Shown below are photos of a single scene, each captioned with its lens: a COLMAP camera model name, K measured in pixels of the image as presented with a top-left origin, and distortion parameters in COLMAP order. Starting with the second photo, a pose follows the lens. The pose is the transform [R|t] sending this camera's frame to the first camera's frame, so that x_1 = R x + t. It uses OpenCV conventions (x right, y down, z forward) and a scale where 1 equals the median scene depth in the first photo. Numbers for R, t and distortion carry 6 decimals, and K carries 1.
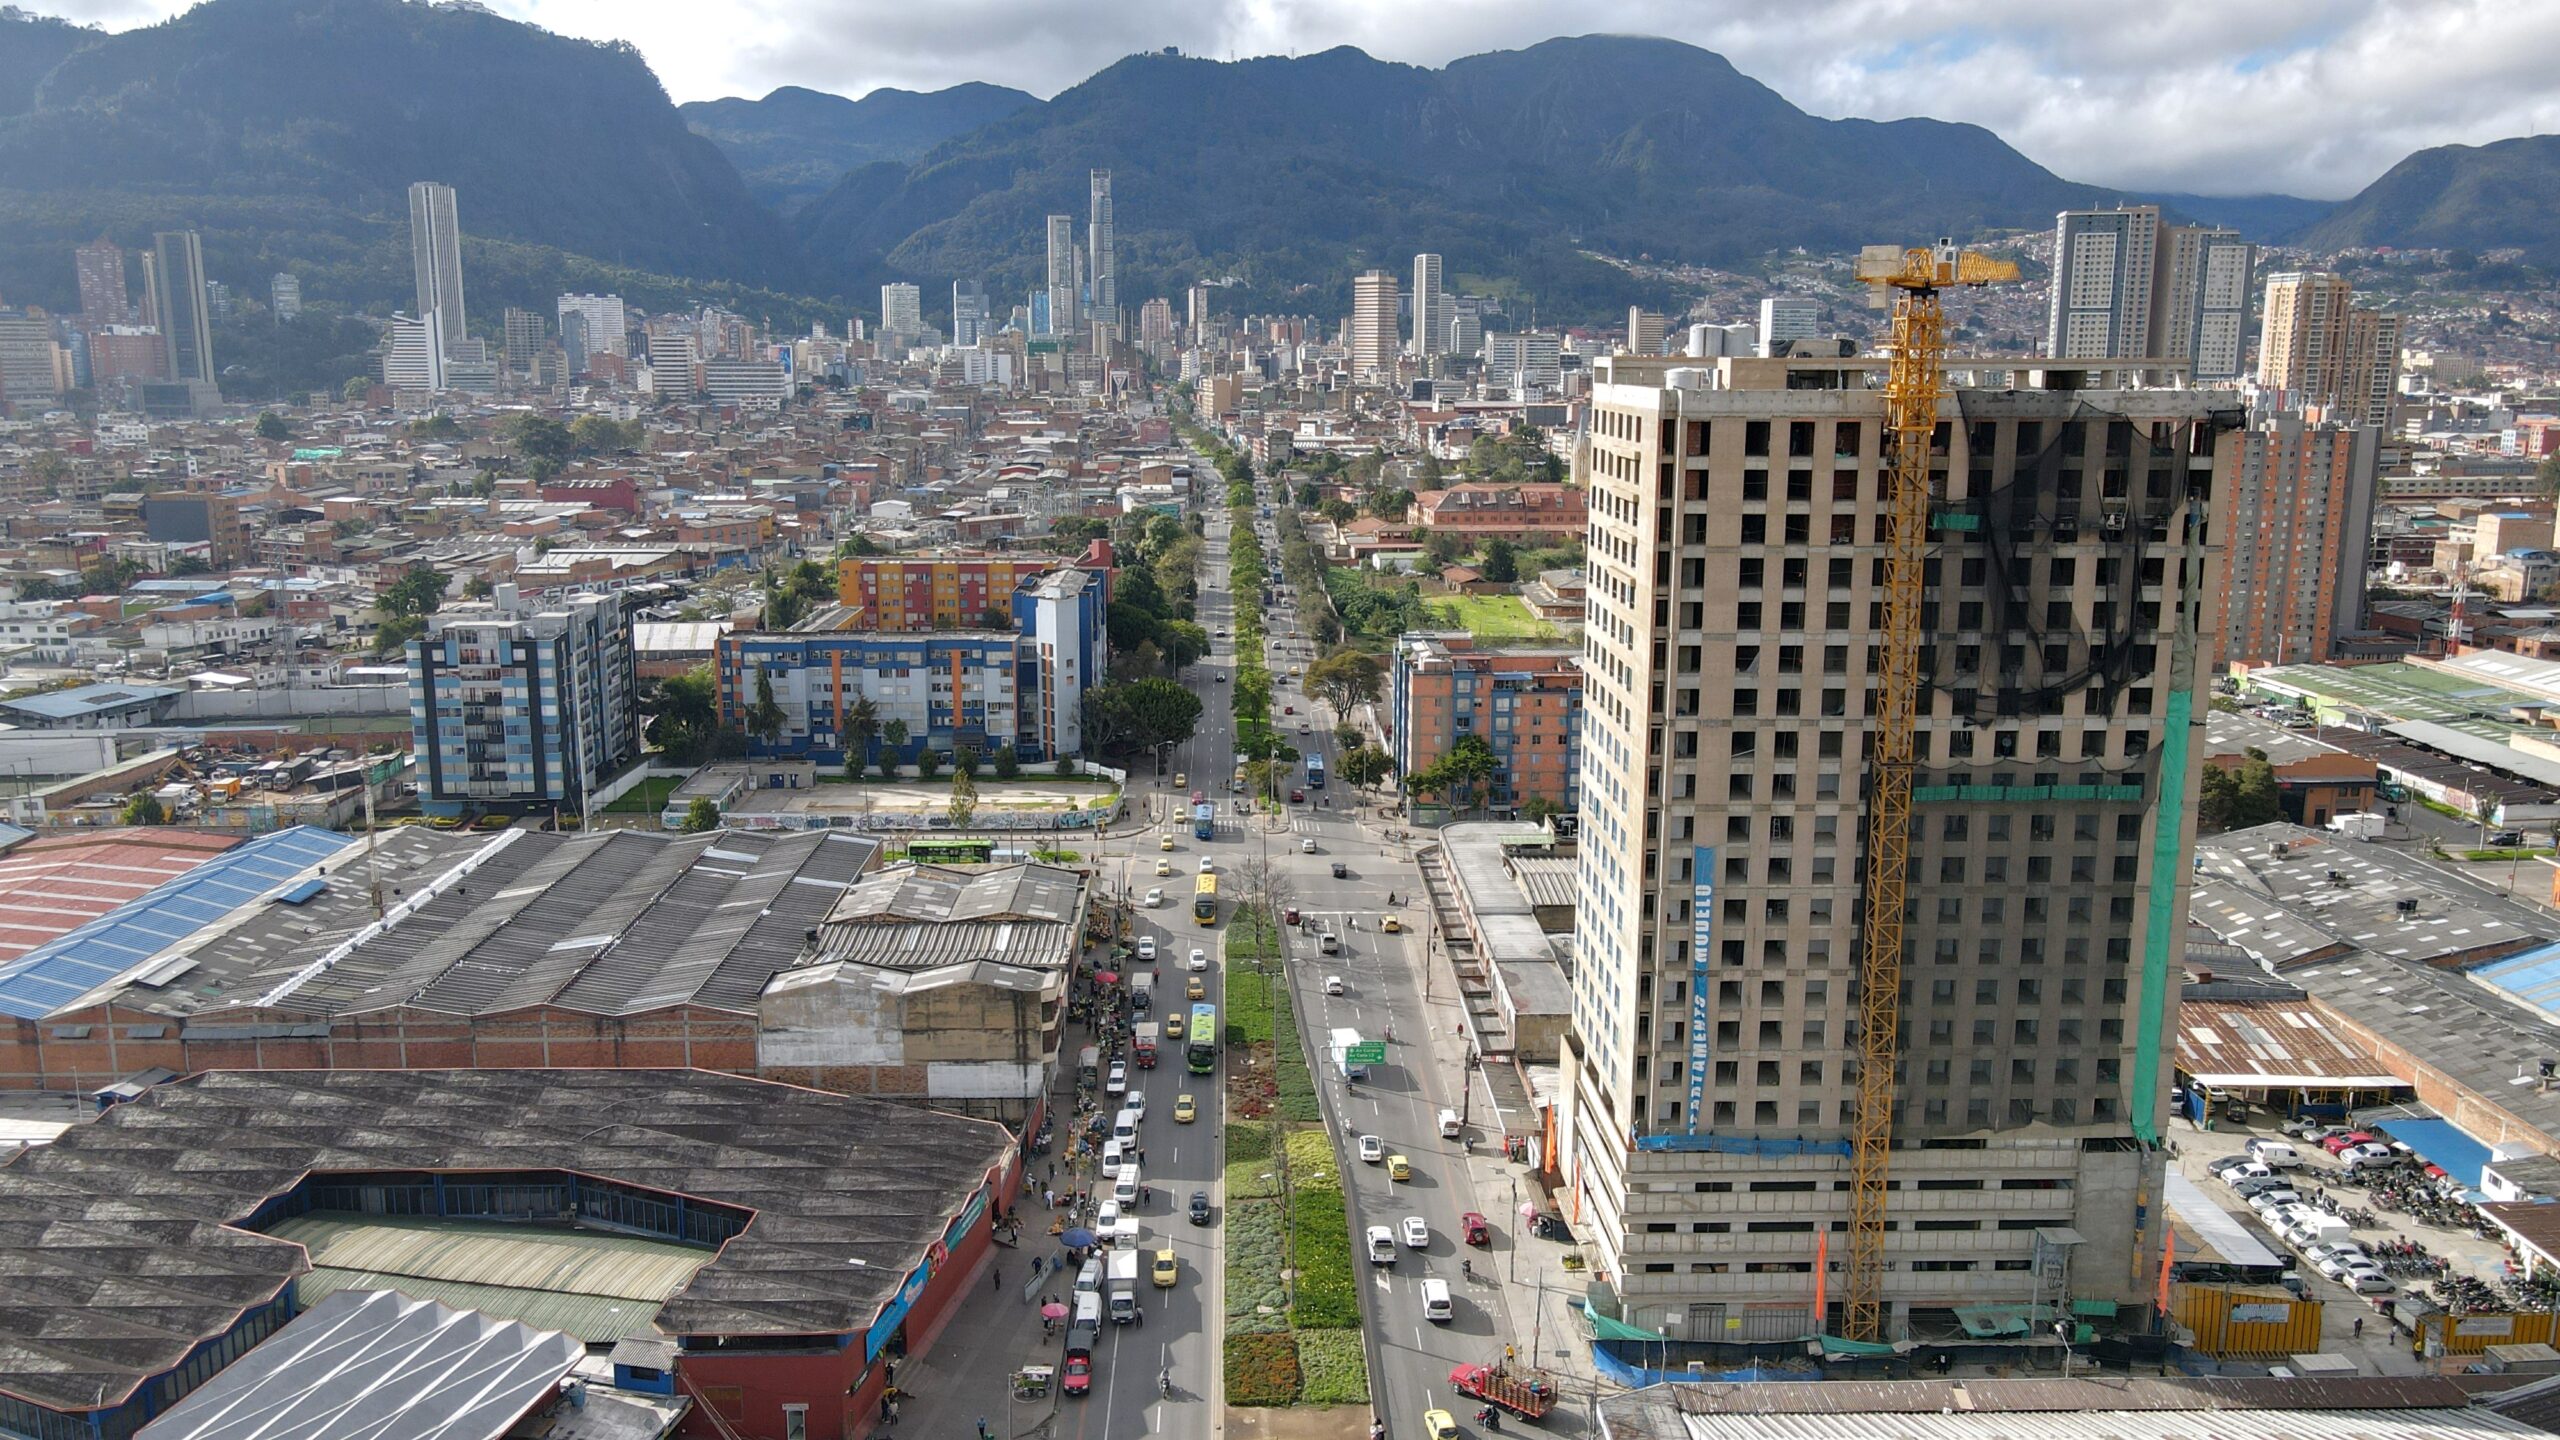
lens RADIAL K [[1903.2, 0, 1280.0], [0, 1903.2, 720.0], [0, 0, 1]] dist [-0.000376, 0.032668]
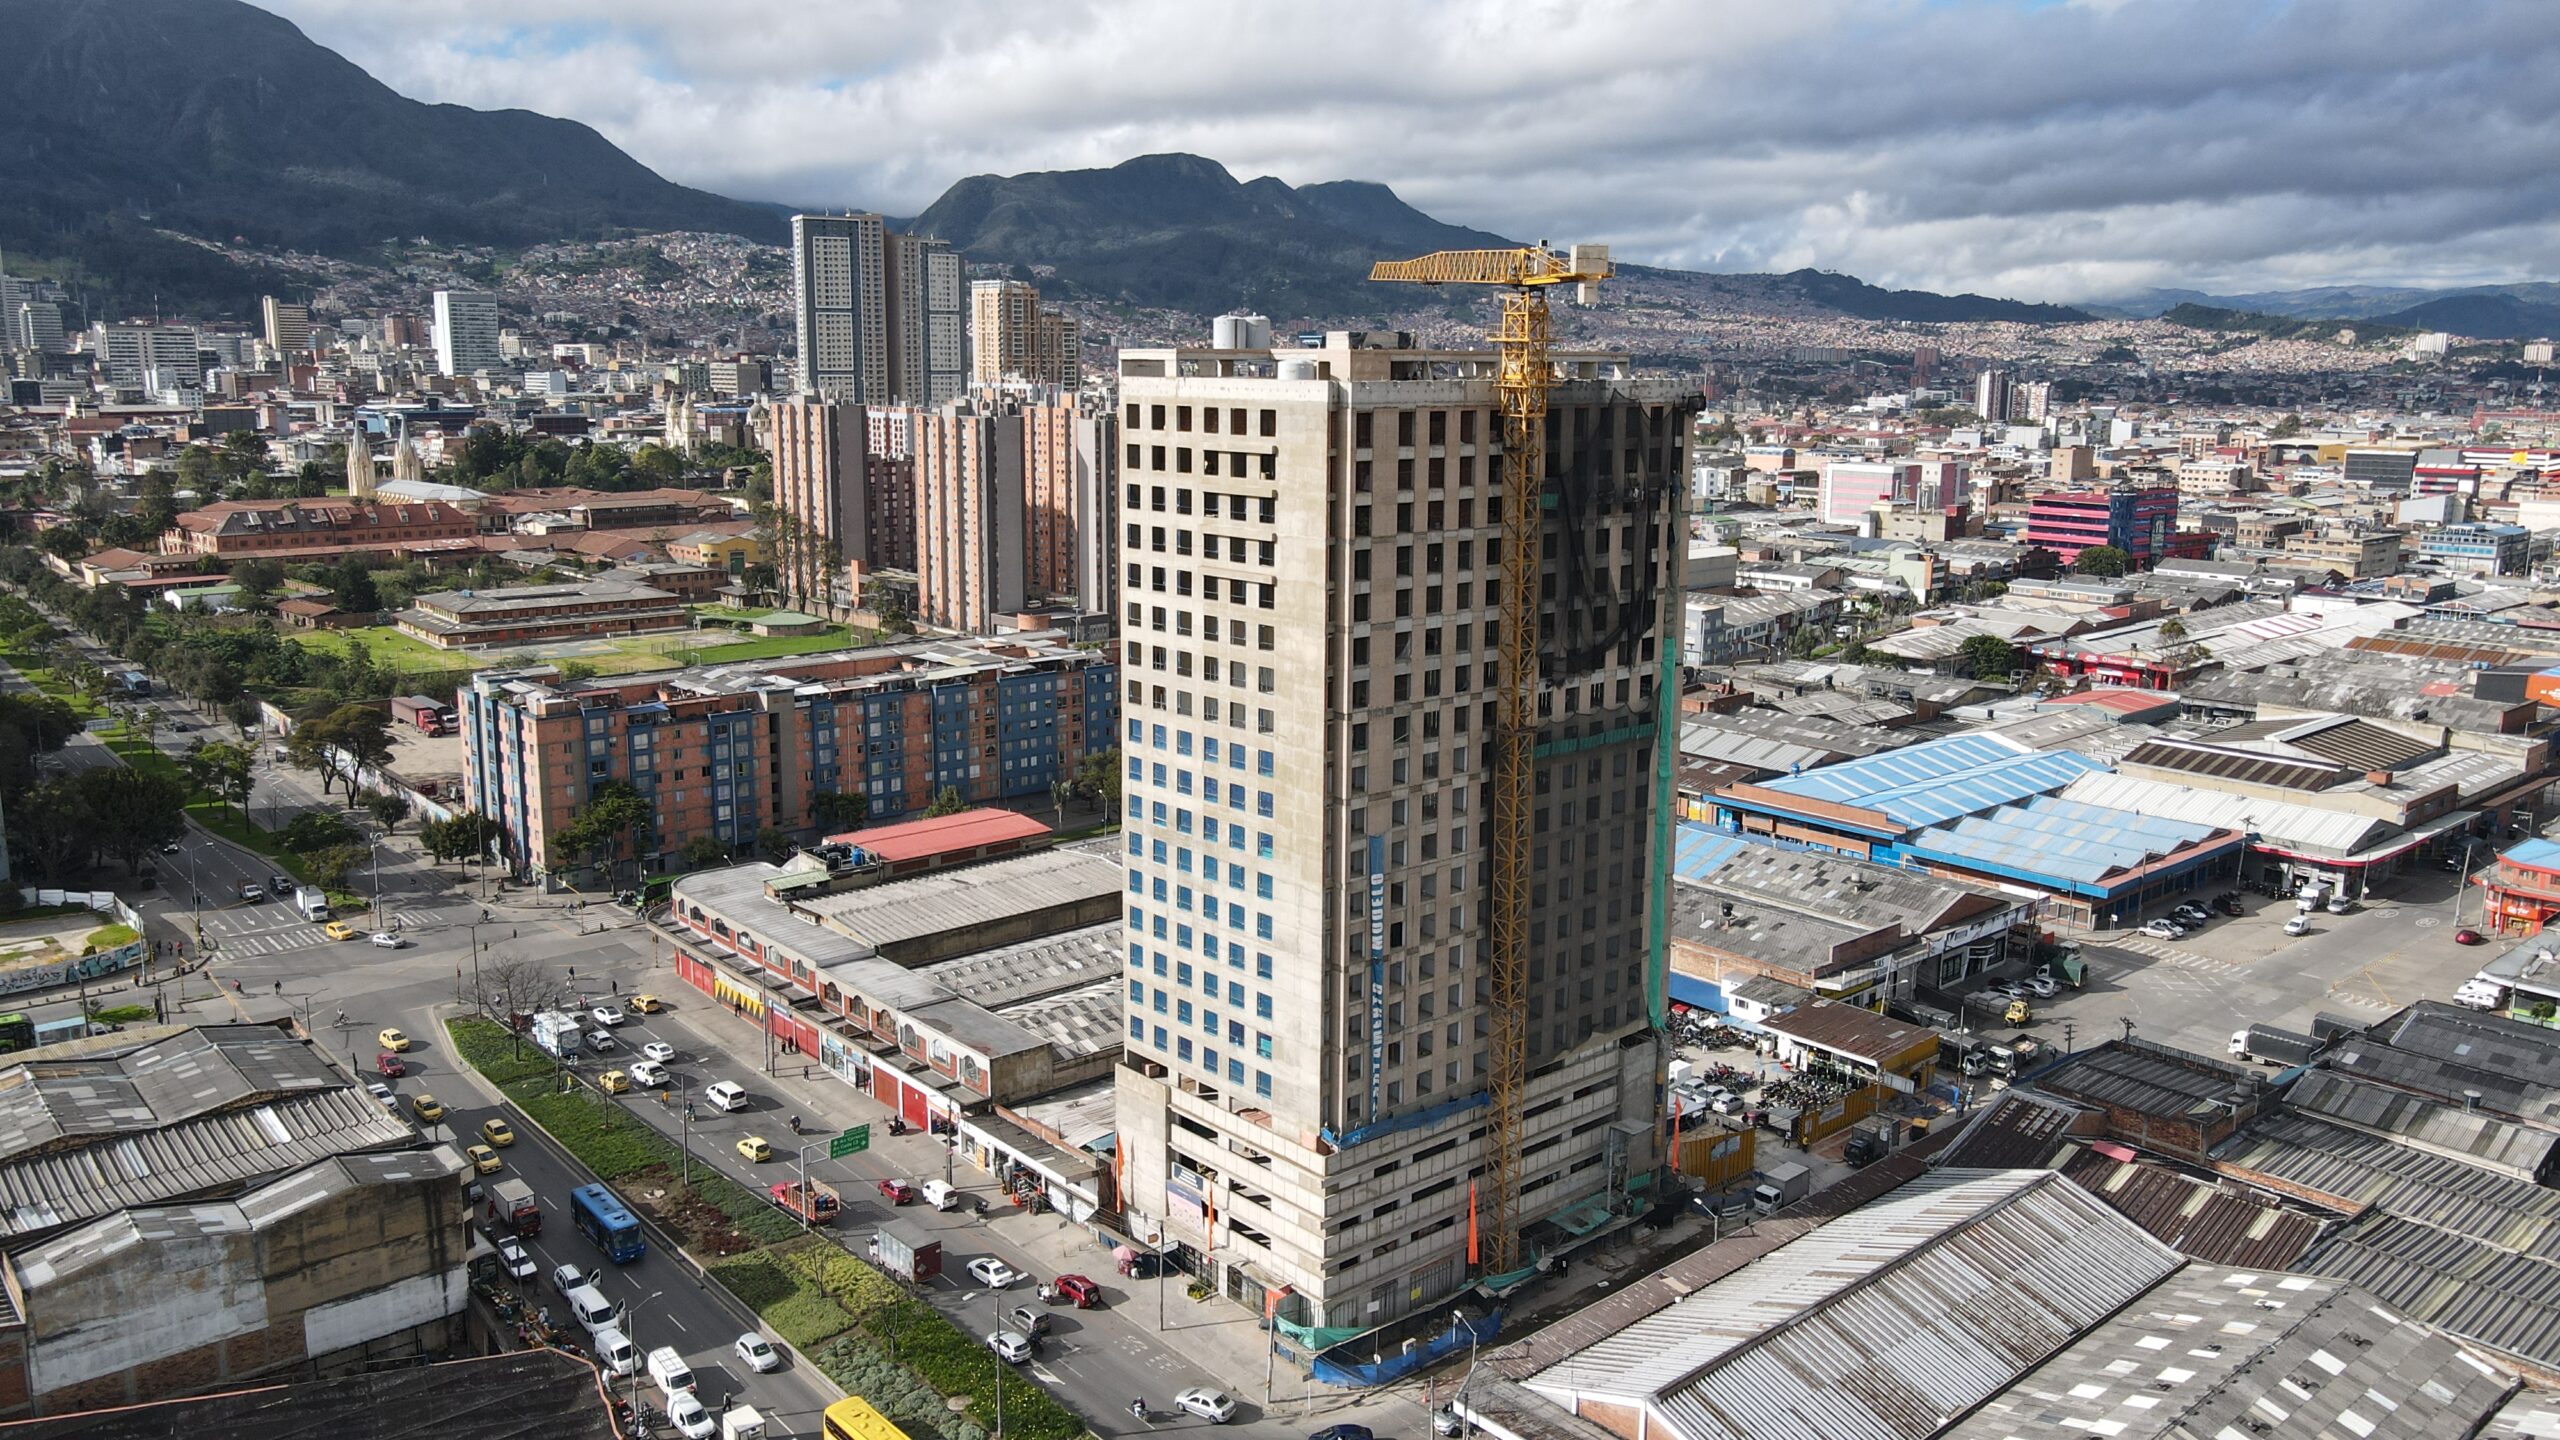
lens RADIAL K [[1892.3, 0, 1269.2], [0, 1892.3, 736.1], [0, 0, 1]] dist [0.027839, 0.000339]
pose [[0.775471, -0.125624, 0.618760, -0.206424], [0.119788, 0.991480, 0.051170, -0.020824], [-0.619916, 0.034440, 0.783912, 0.118156]]
